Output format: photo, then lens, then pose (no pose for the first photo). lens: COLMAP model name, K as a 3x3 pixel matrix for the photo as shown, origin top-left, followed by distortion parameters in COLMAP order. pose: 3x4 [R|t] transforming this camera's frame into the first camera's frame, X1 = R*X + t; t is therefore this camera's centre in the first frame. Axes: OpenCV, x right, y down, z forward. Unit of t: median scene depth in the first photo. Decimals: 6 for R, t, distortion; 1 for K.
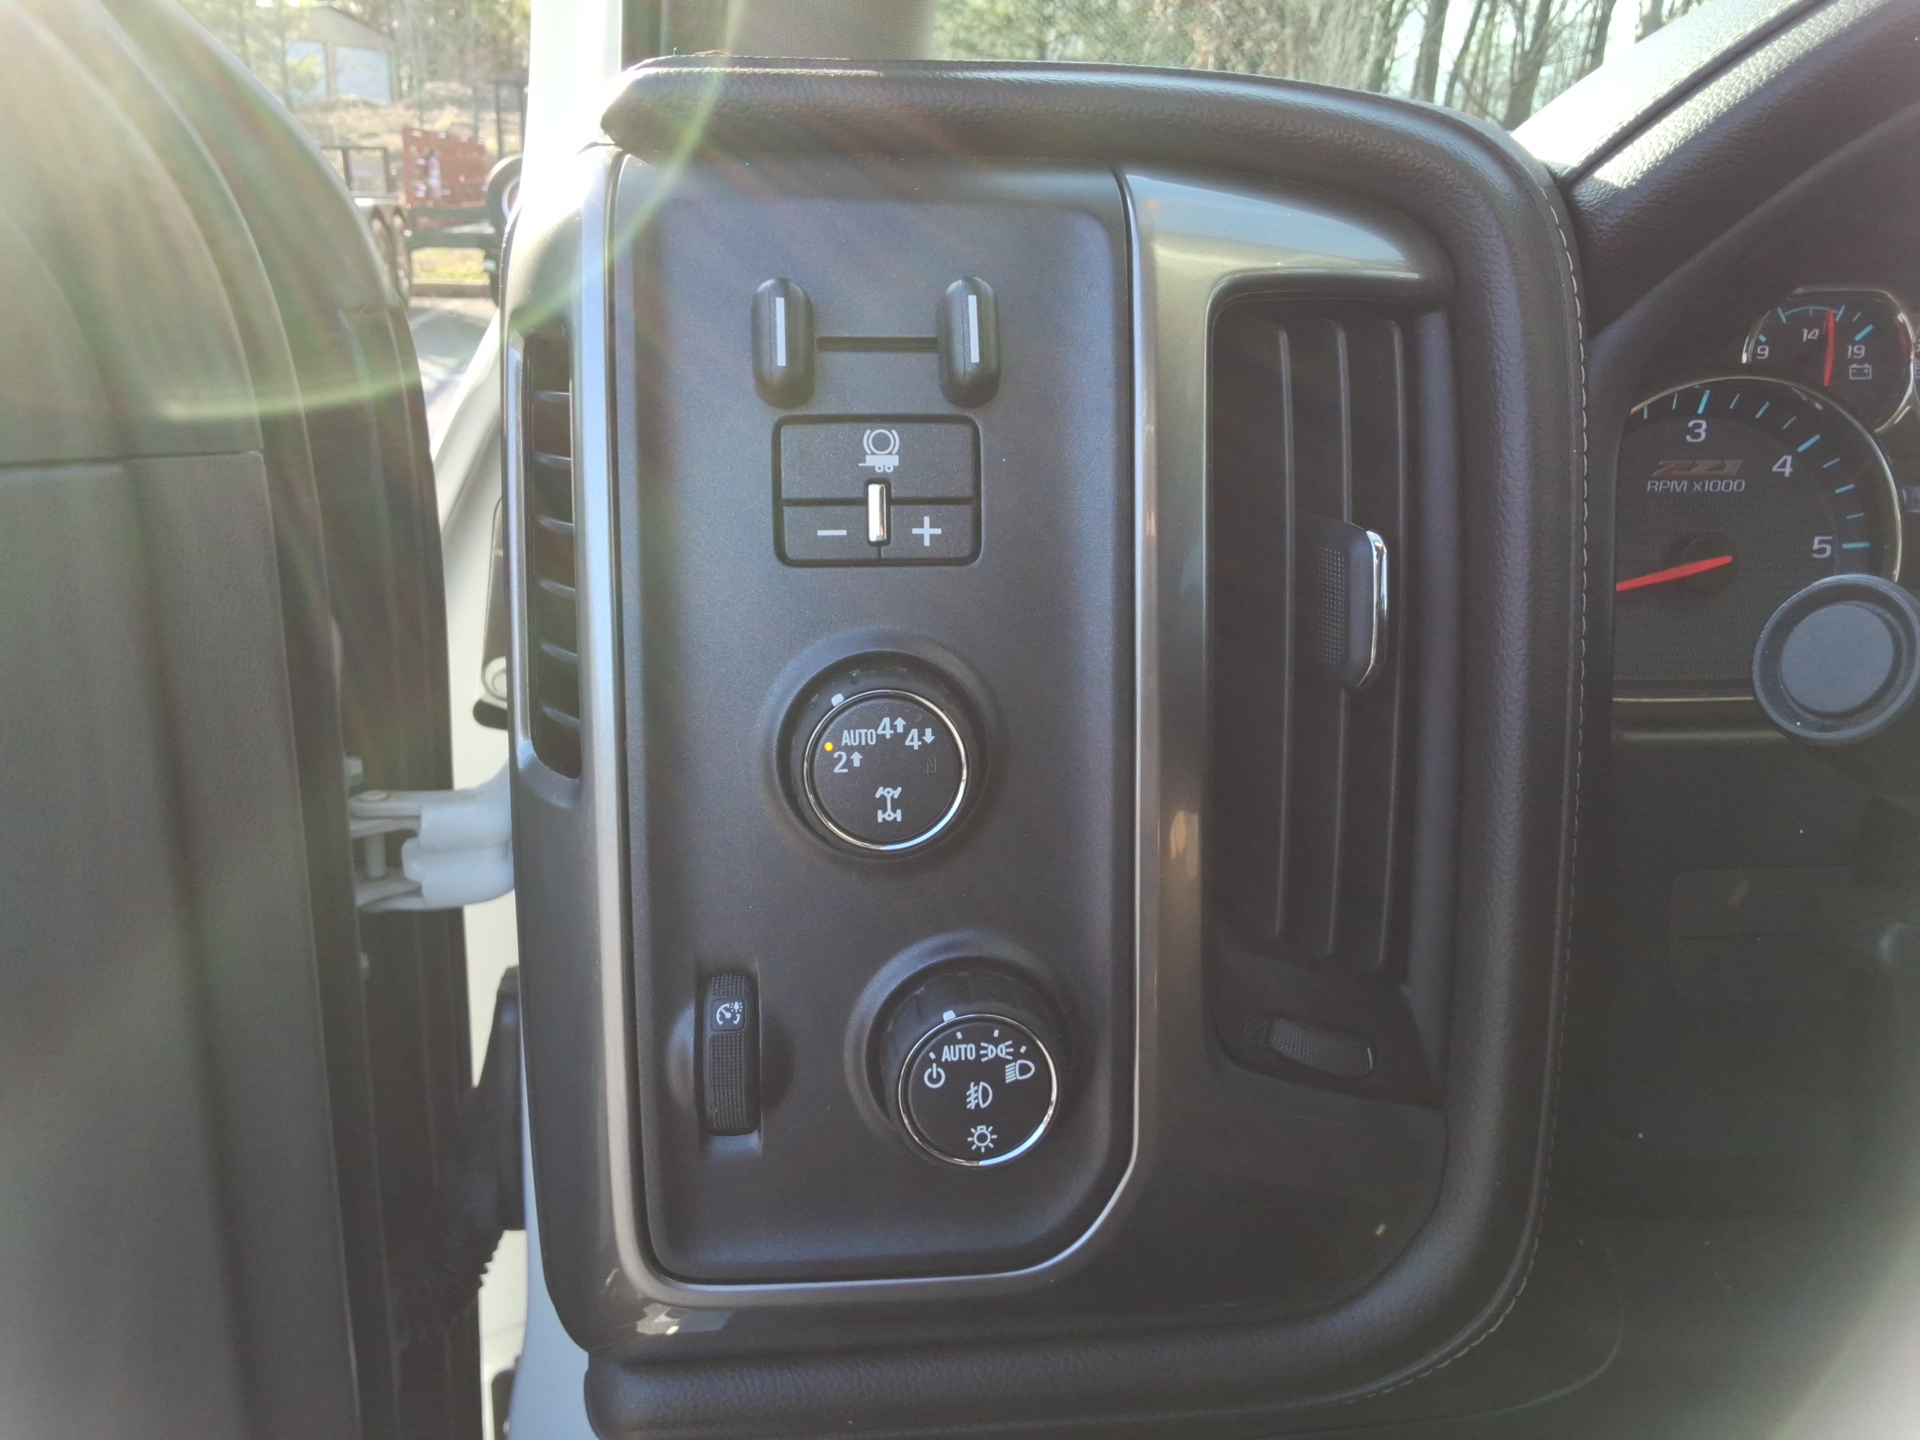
lens RADIAL K [[1536.3, 0, 954.3], [0, 1536.3, 701.8], [0, 0, 1]] dist [0.097889, -0.152892]
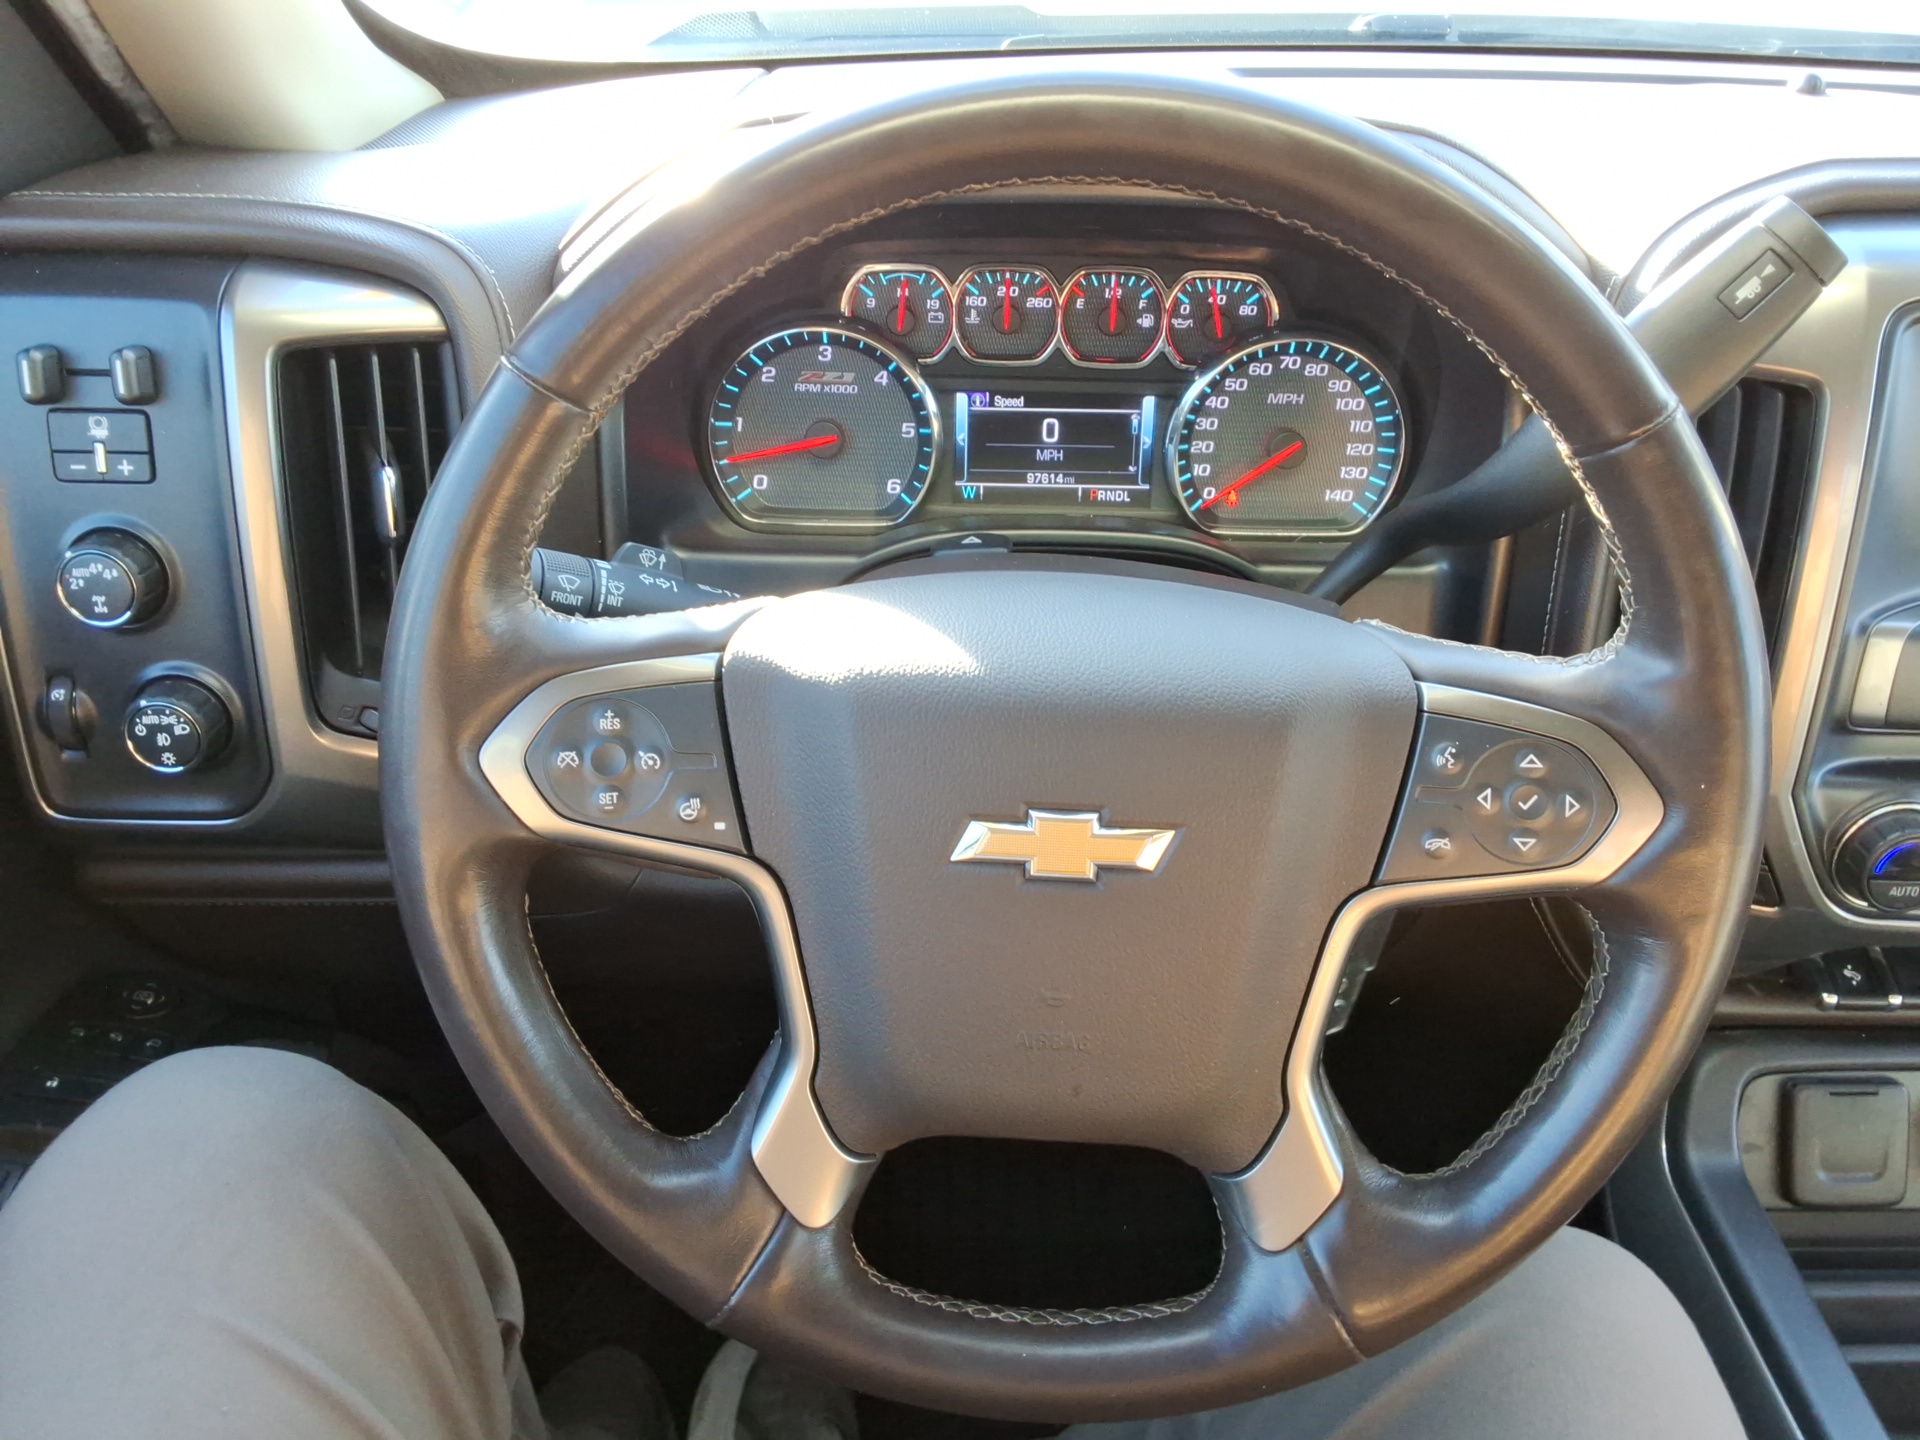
lens RADIAL K [[1536.3, 0, 970.9], [0, 1536.3, 696.9], [0, 0, 1]] dist [0.097889, -0.152892]
pose [[0.998145, 0.049488, -0.035457, 1.164389], [-0.040402, 0.974146, 0.222278, -0.314981], [0.045541, -0.220434, 0.974338, -0.997450]]
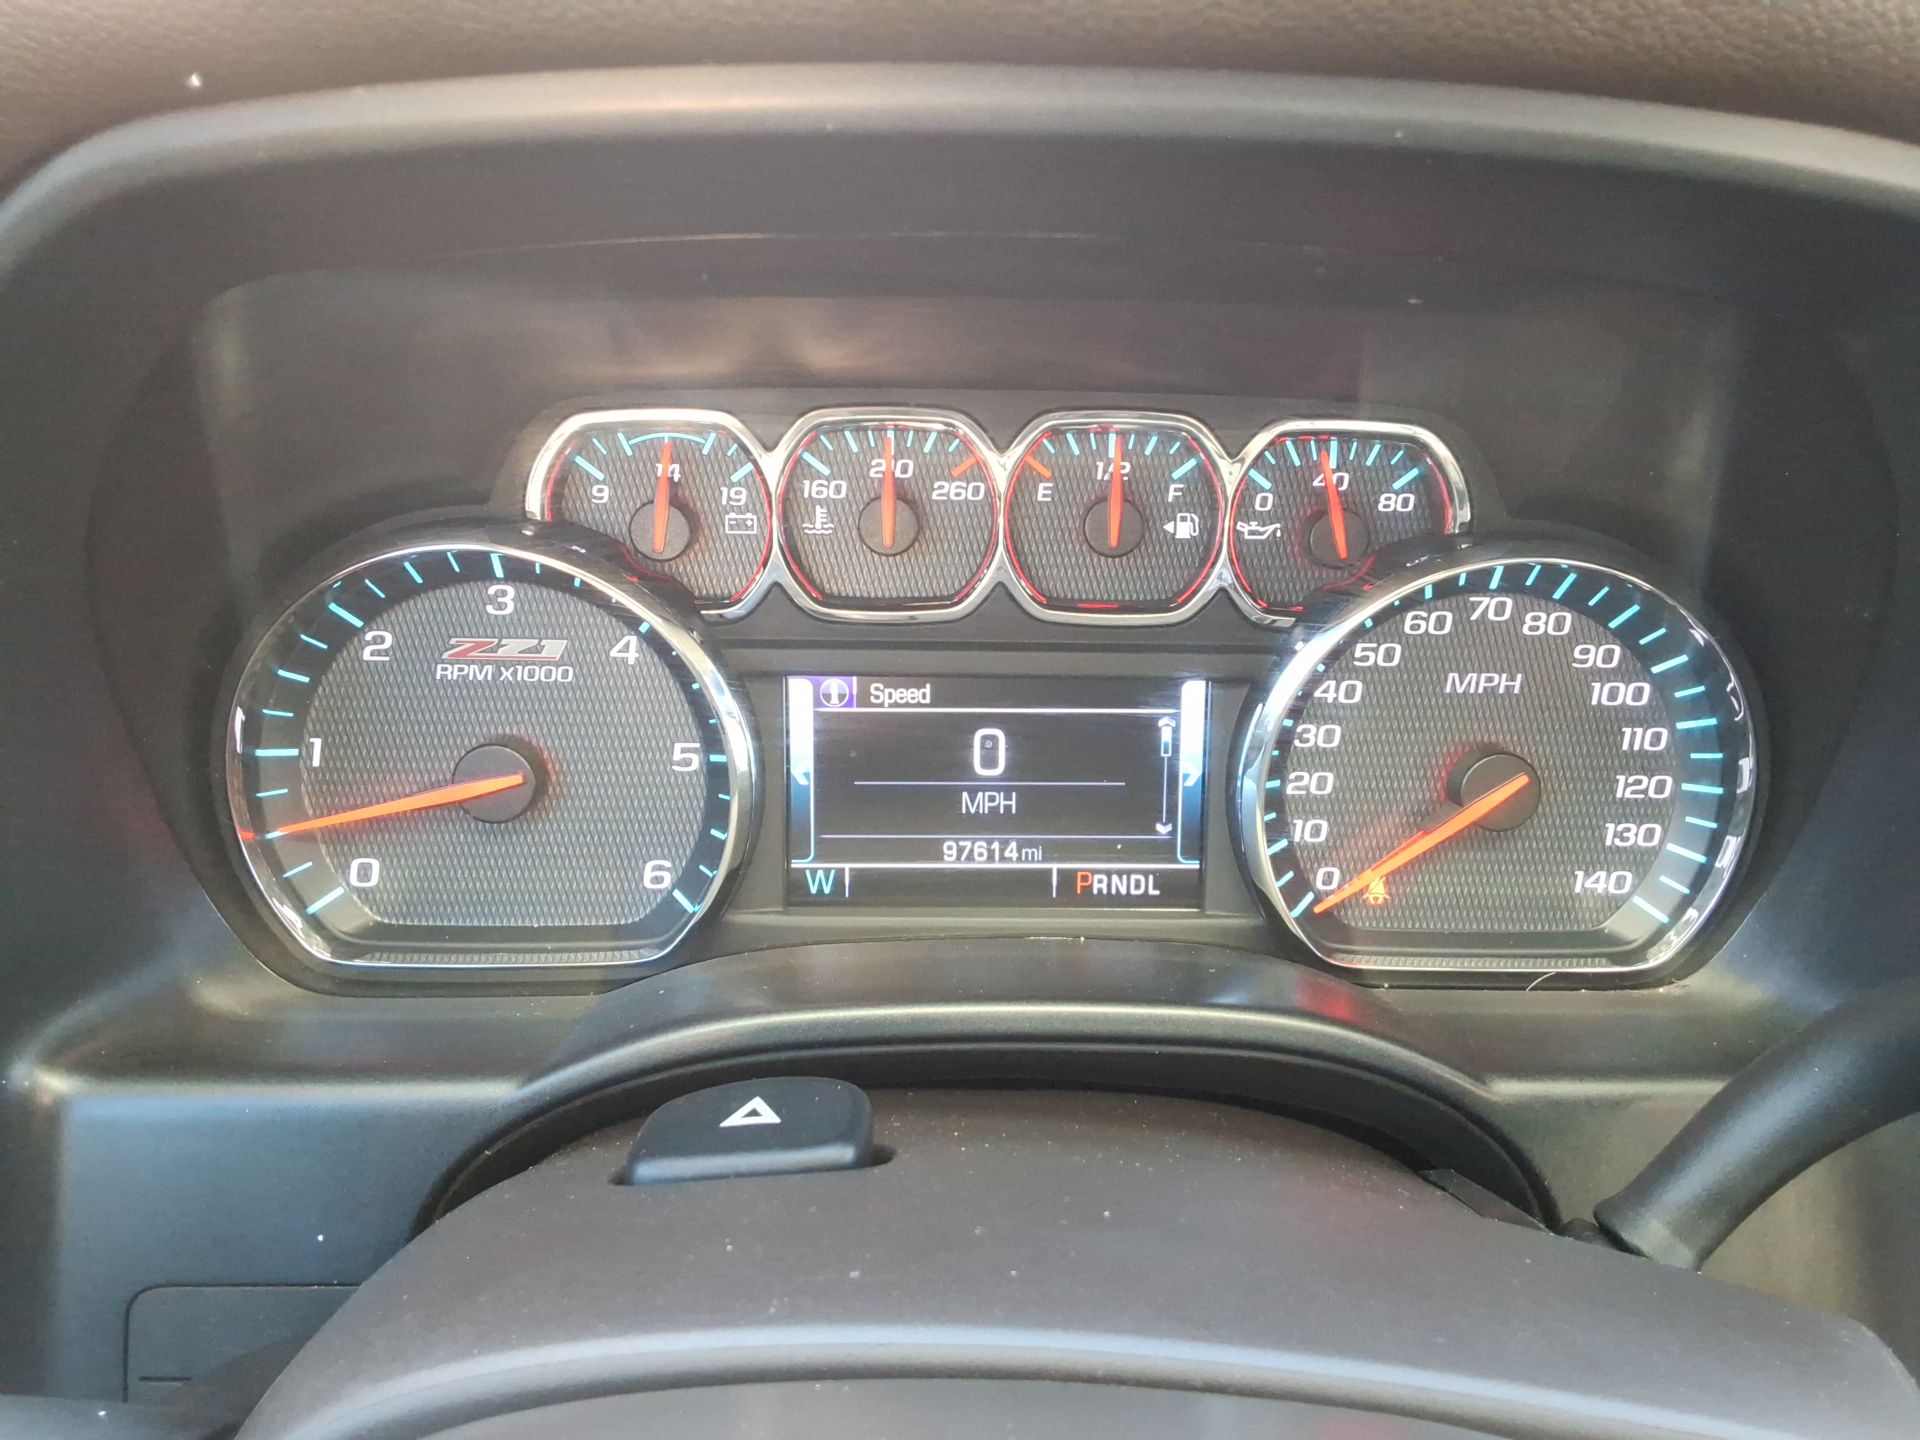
lens RADIAL K [[1536.3, 0, 964.5], [0, 1536.3, 706.2], [0, 0, 1]] dist [0.097889, -0.152892]
pose [[0.999181, 0.030423, -0.026667, 1.196880], [-0.028406, 0.996929, 0.072981, -0.306290], [0.028805, -0.072164, 0.996977, 0.455357]]
